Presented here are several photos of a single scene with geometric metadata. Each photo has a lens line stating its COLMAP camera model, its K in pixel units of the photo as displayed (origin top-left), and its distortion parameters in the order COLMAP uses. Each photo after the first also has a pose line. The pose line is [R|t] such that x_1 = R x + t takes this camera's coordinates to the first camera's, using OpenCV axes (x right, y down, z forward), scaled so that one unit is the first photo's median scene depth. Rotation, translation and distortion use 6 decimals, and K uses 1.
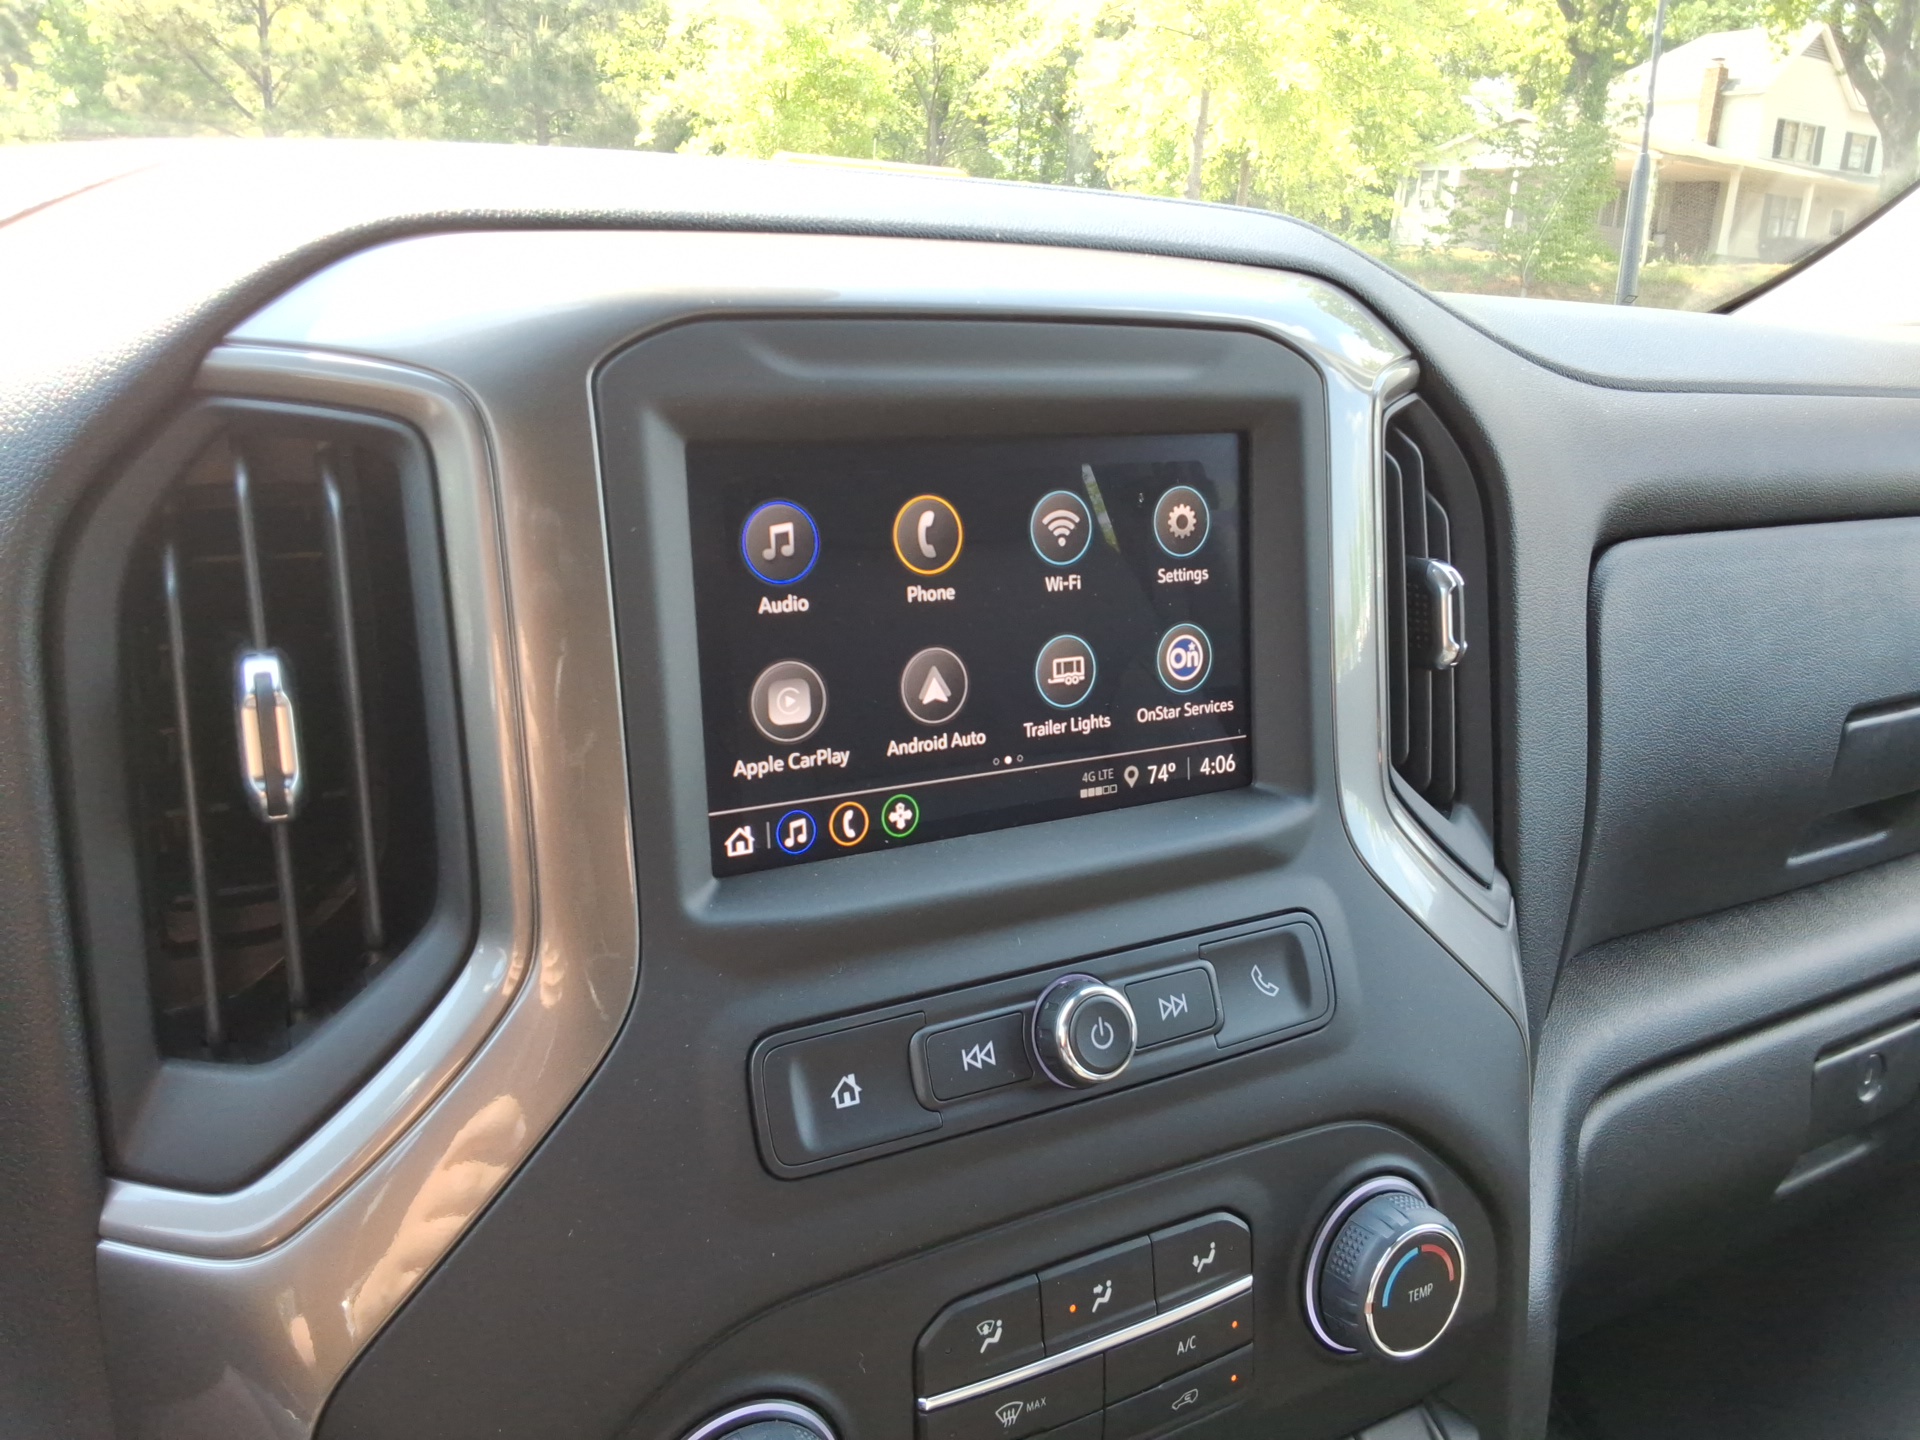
lens RADIAL K [[1544.0, 0, 982.1], [0, 1544.0, 685.9], [0, 0, 1]] dist [0.102296, -0.152812]
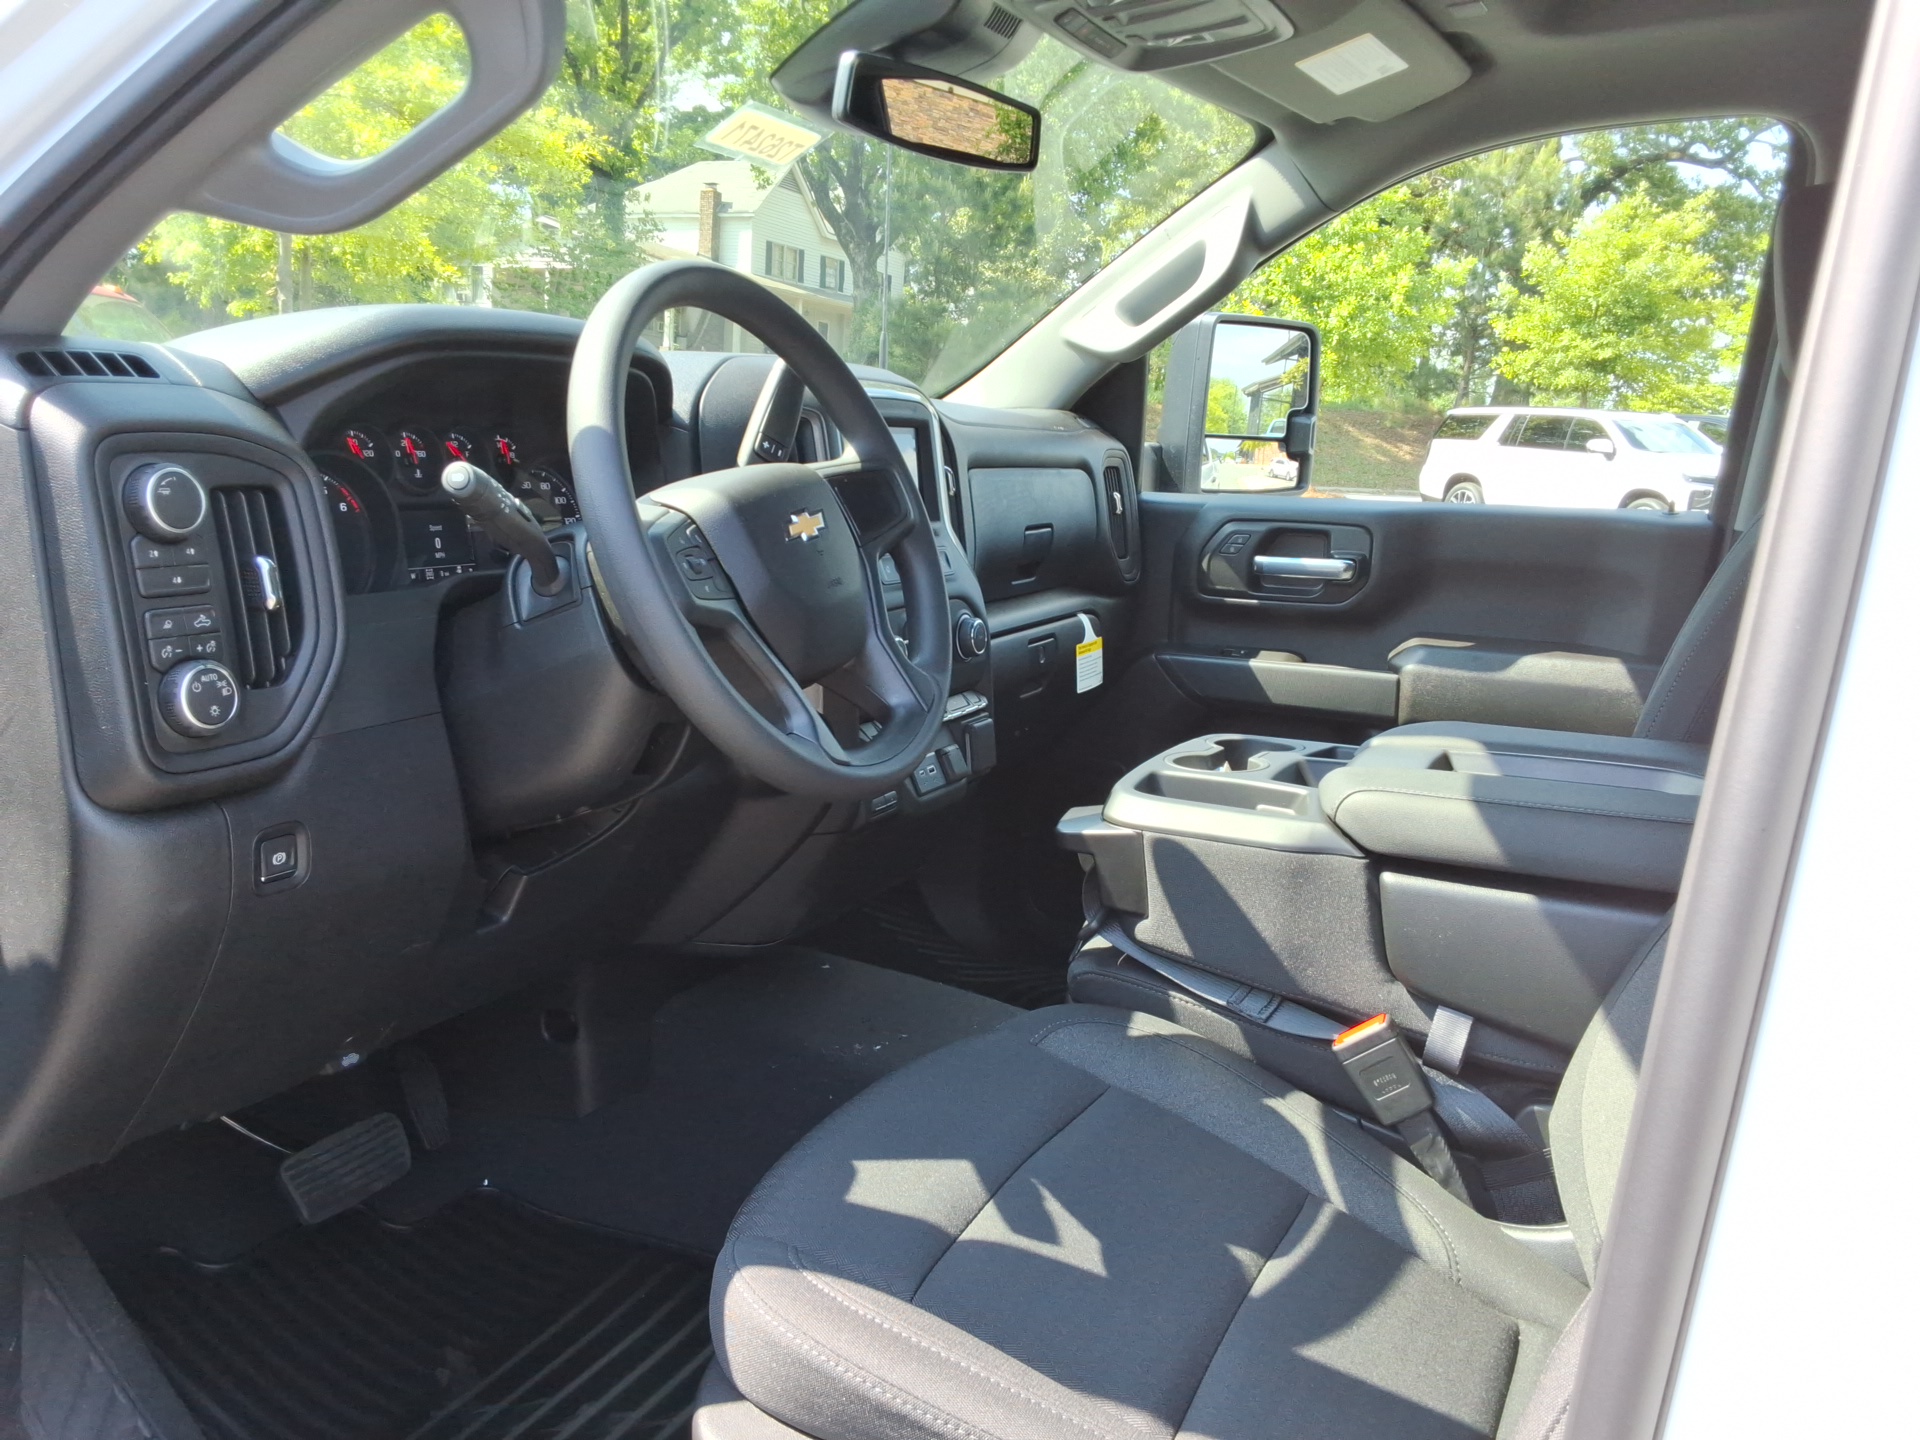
lens RADIAL K [[1544.0, 0, 973.6], [0, 1544.0, 730.3], [0, 0, 1]] dist [0.102296, -0.152812]
pose [[0.836815, -0.109236, 0.536478, -1.254045], [0.125297, 0.992098, 0.006566, 0.392348], [-0.532955, 0.061724, 0.843889, -1.556138]]
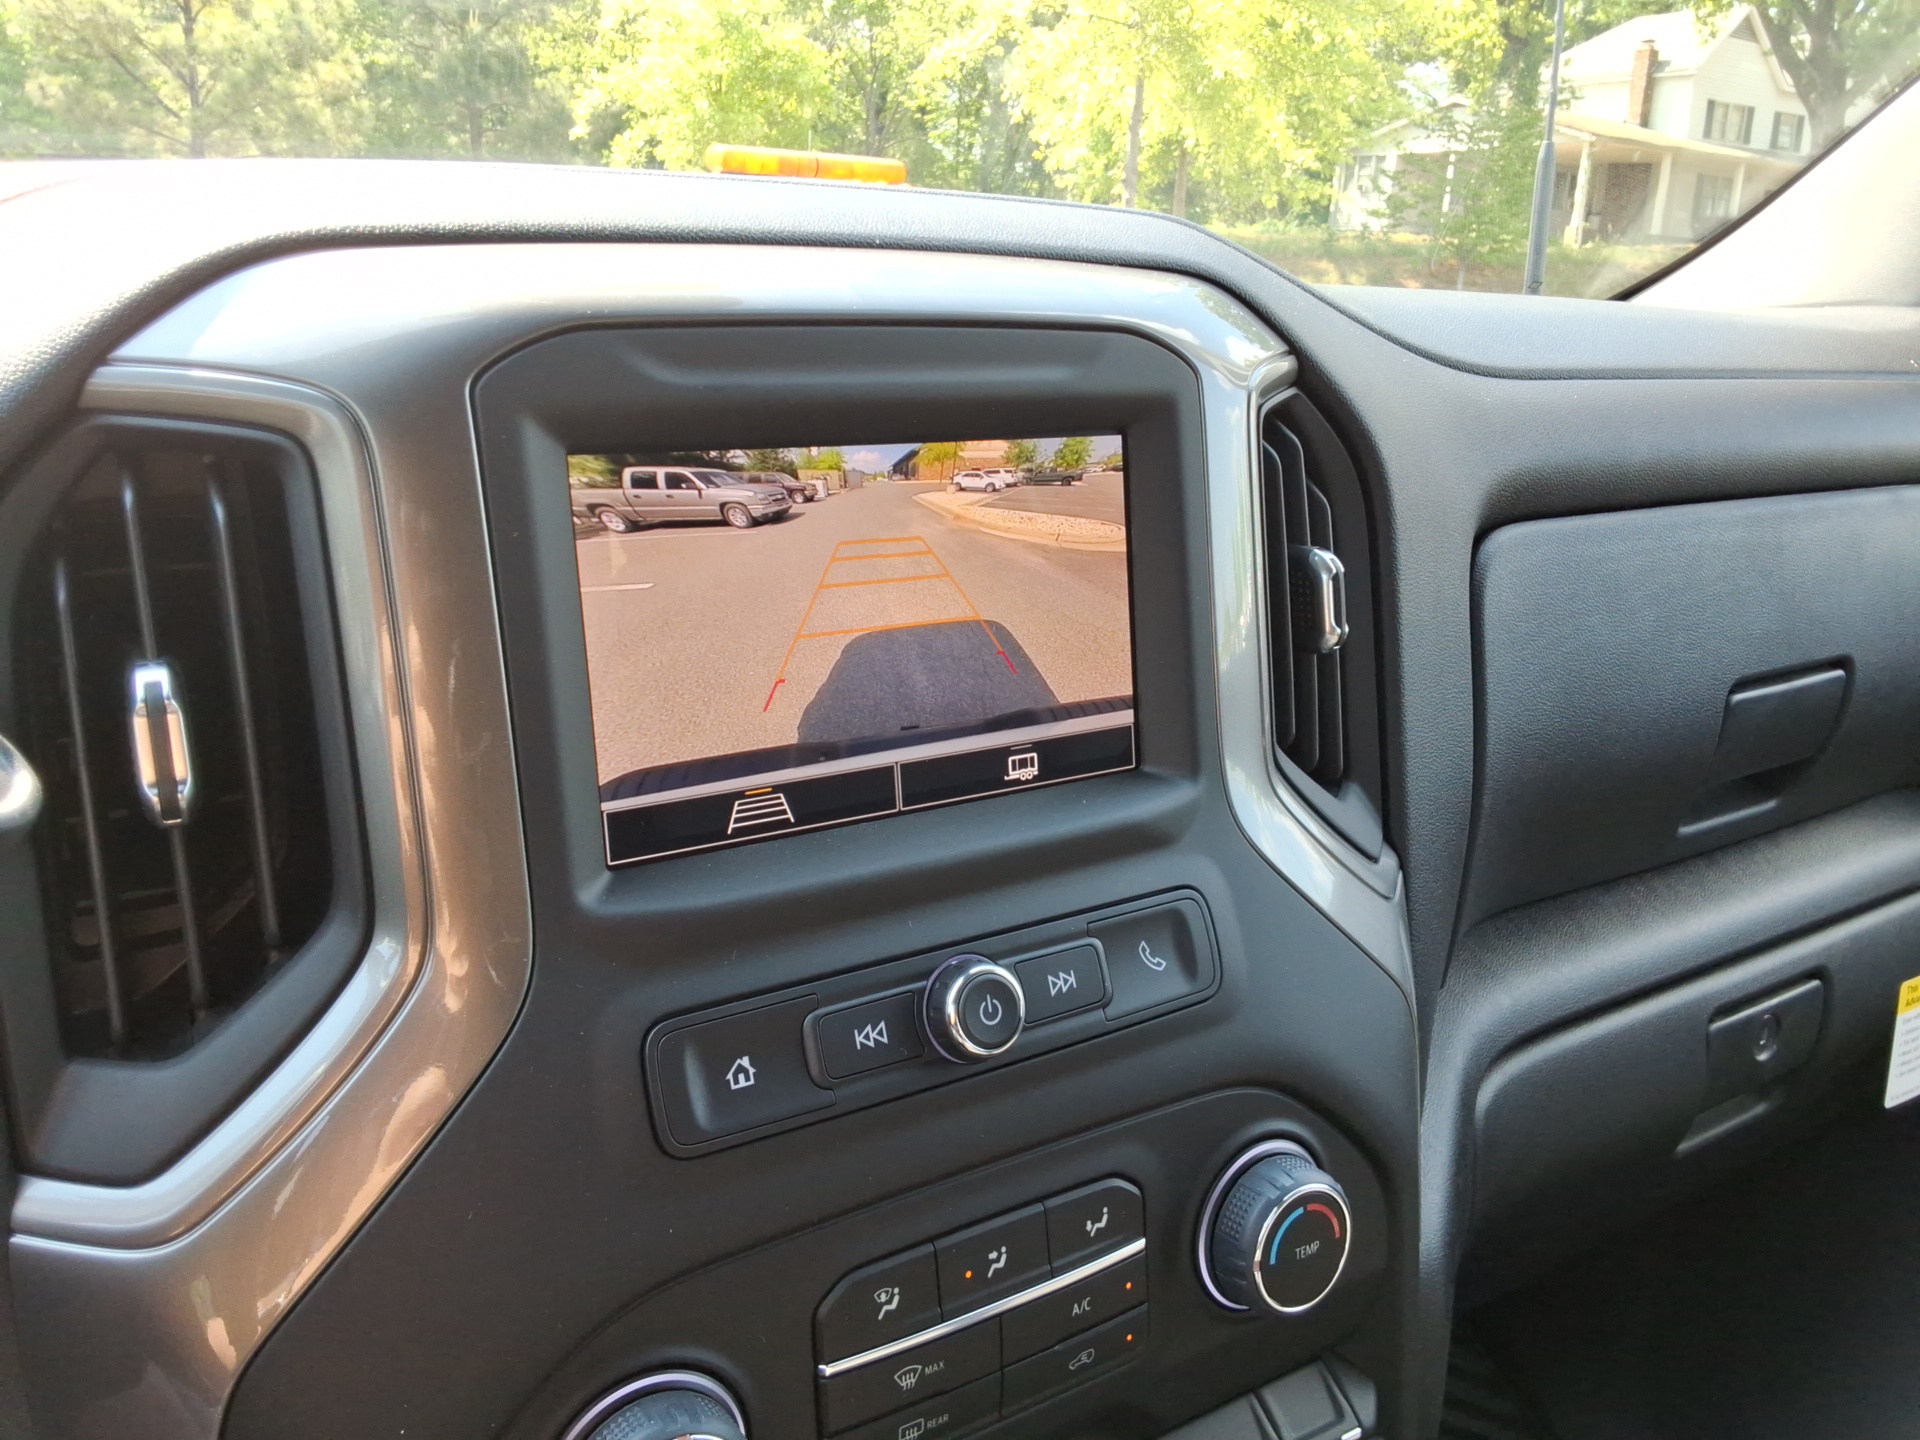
lens RADIAL K [[1544.0, 0, 978.8], [0, 1544.0, 687.6], [0, 0, 1]] dist [0.102296, -0.152812]
pose [[0.999345, -0.022204, 0.028572, 0.025757], [0.022010, 0.999733, 0.007067, 0.000048], [-0.028721, -0.006433, 0.999567, -0.022093]]
